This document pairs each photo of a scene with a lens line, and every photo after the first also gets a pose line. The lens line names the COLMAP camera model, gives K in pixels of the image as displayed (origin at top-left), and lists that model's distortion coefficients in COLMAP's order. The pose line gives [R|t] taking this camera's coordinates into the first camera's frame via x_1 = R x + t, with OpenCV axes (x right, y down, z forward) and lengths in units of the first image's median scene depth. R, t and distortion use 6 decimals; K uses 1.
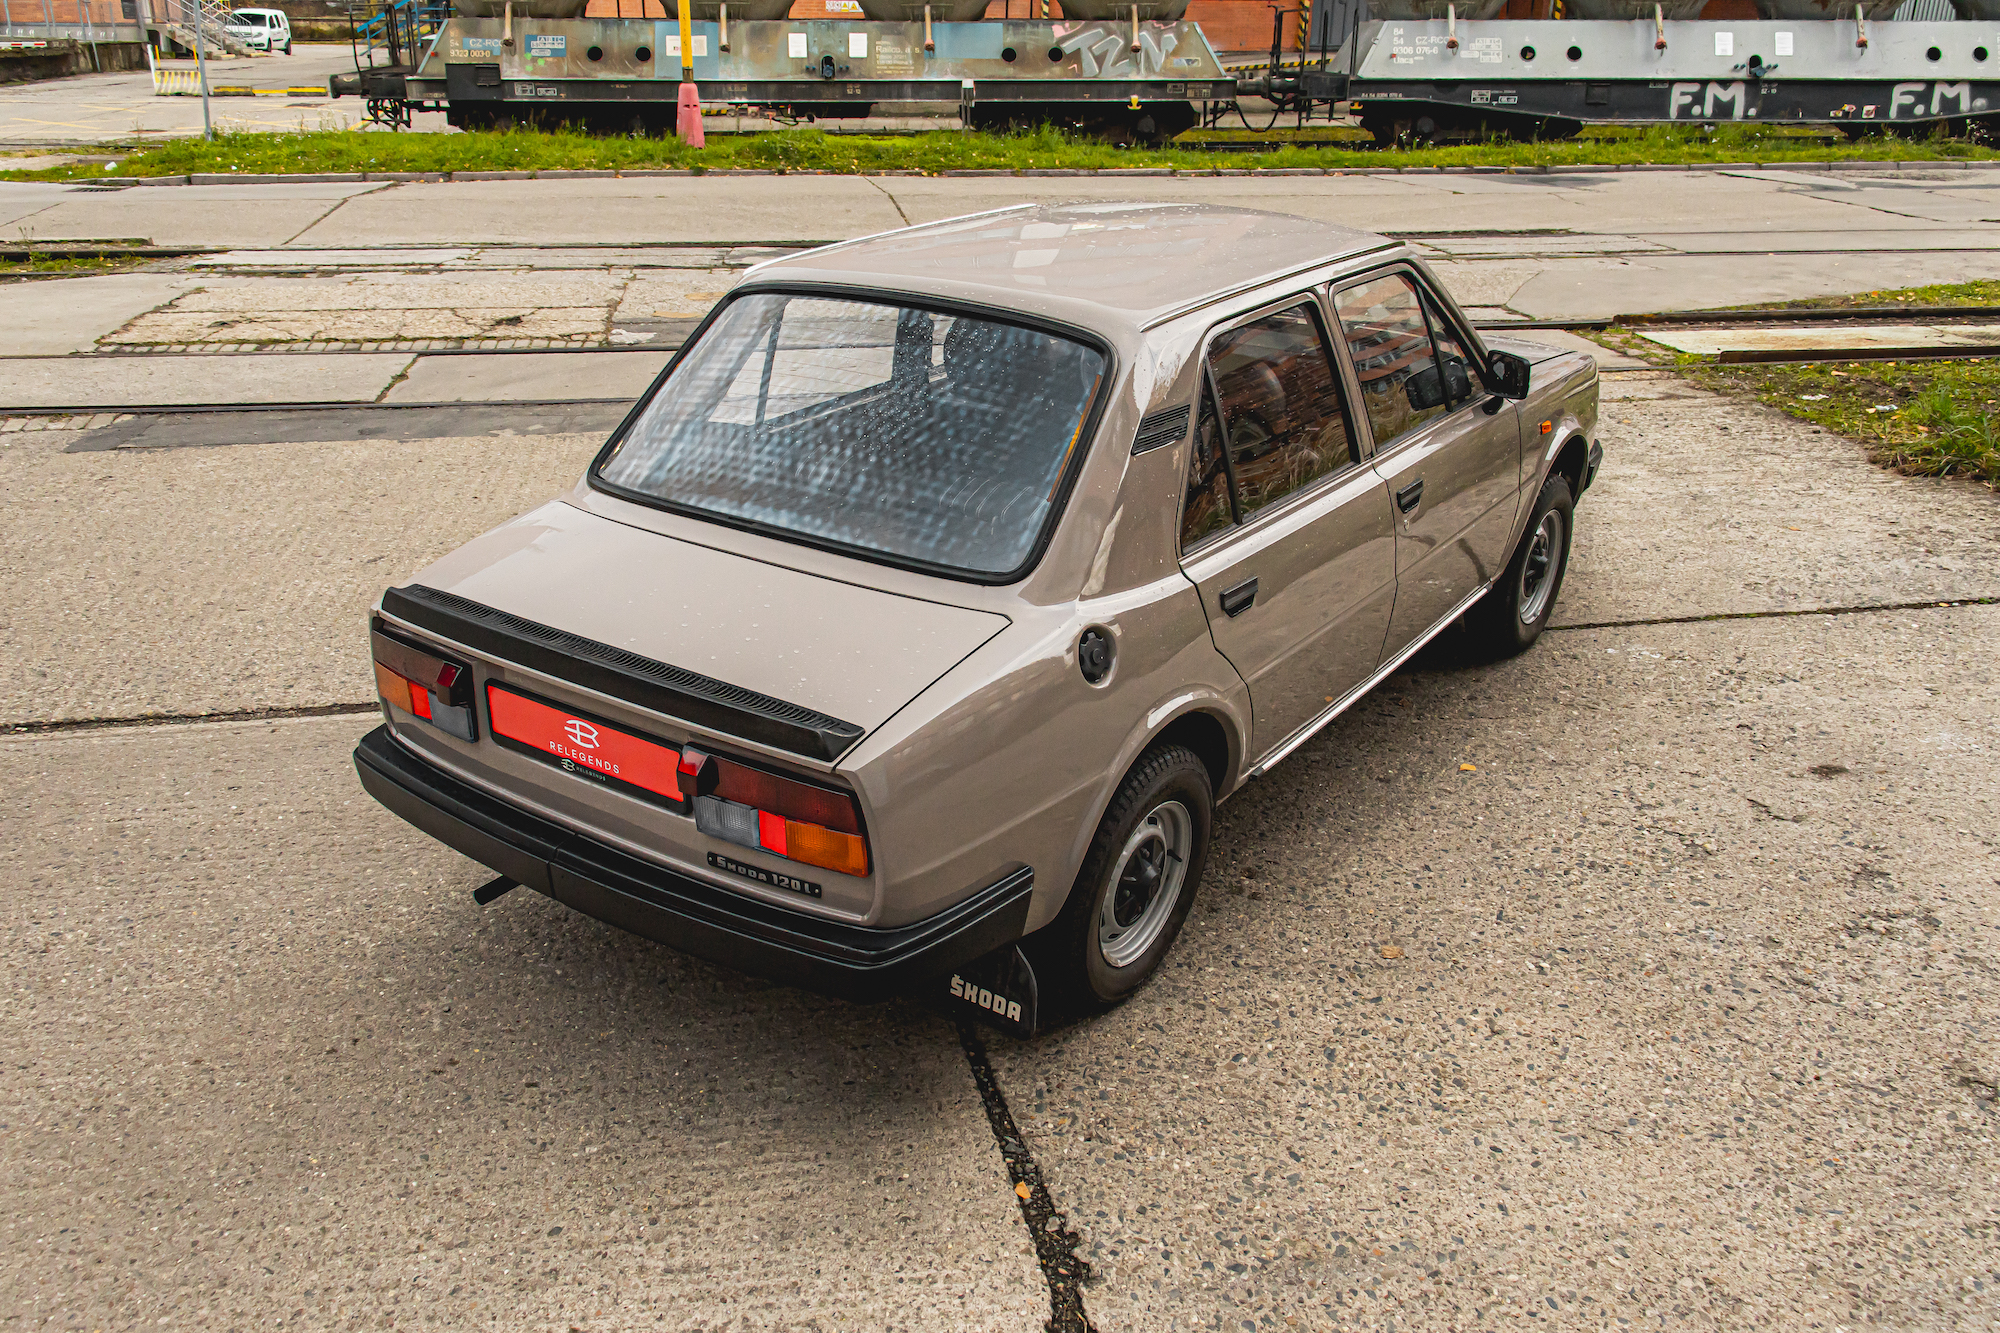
lens RADIAL K [[1676.0, 0, 980.2], [0, 1676.0, 680.4], [0, 0, 1]] dist [0.022219, -0.021806]
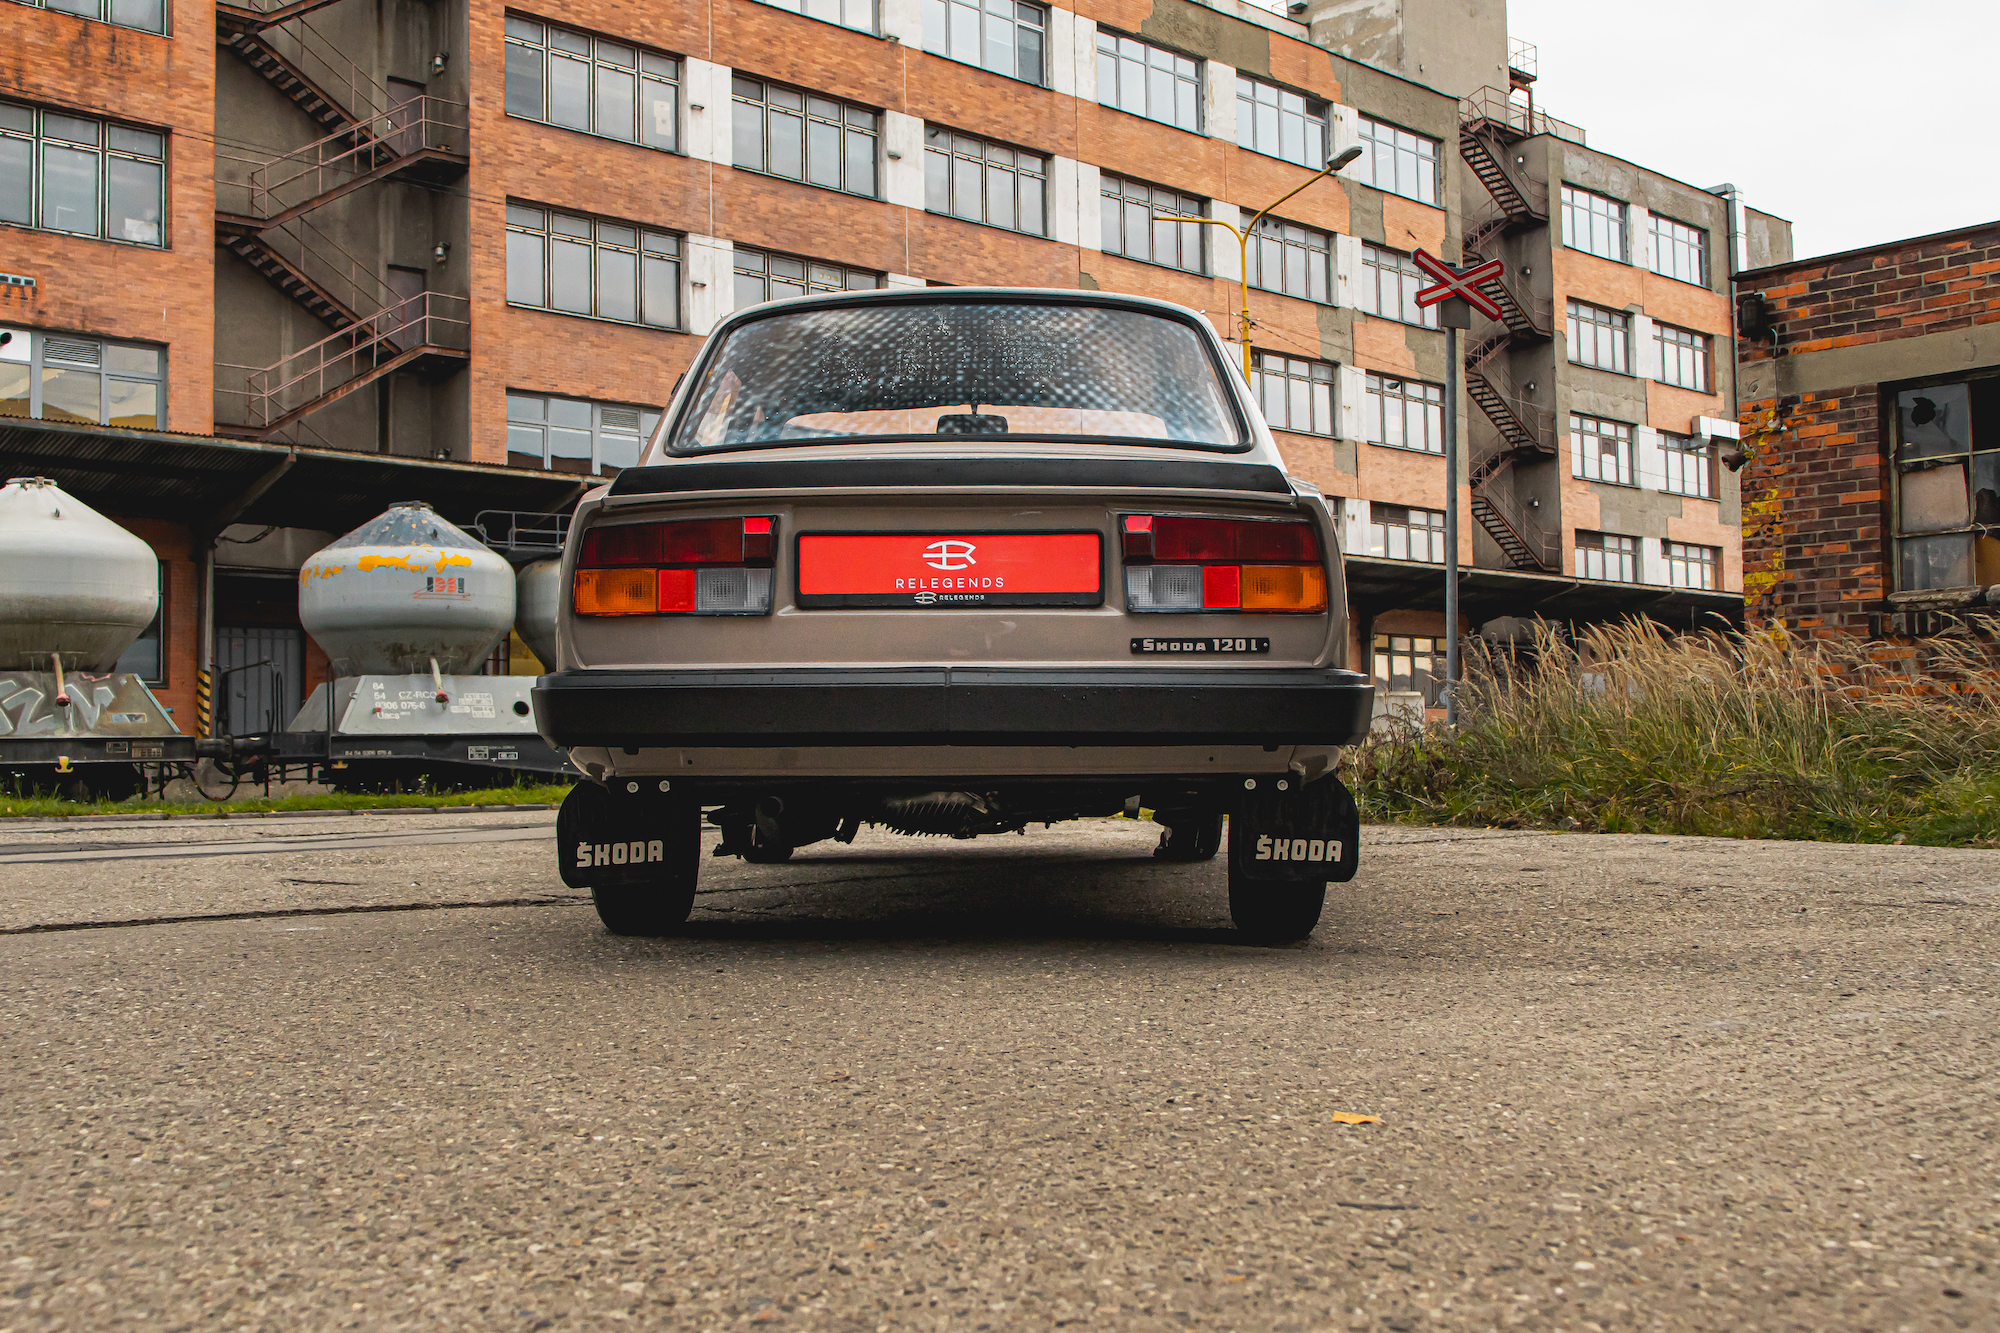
lens RADIAL K [[2072.9, 0, 1000.0], [0, 2072.9, 666.5], [0, 0, 1]] dist [-0.002563, -0.011134]
pose [[0.817968, 0.010207, 0.575173, -0.686506], [0.234974, 0.906703, -0.350253, 0.390032], [-0.525086, 0.421647, 0.739256, 0.124805]]
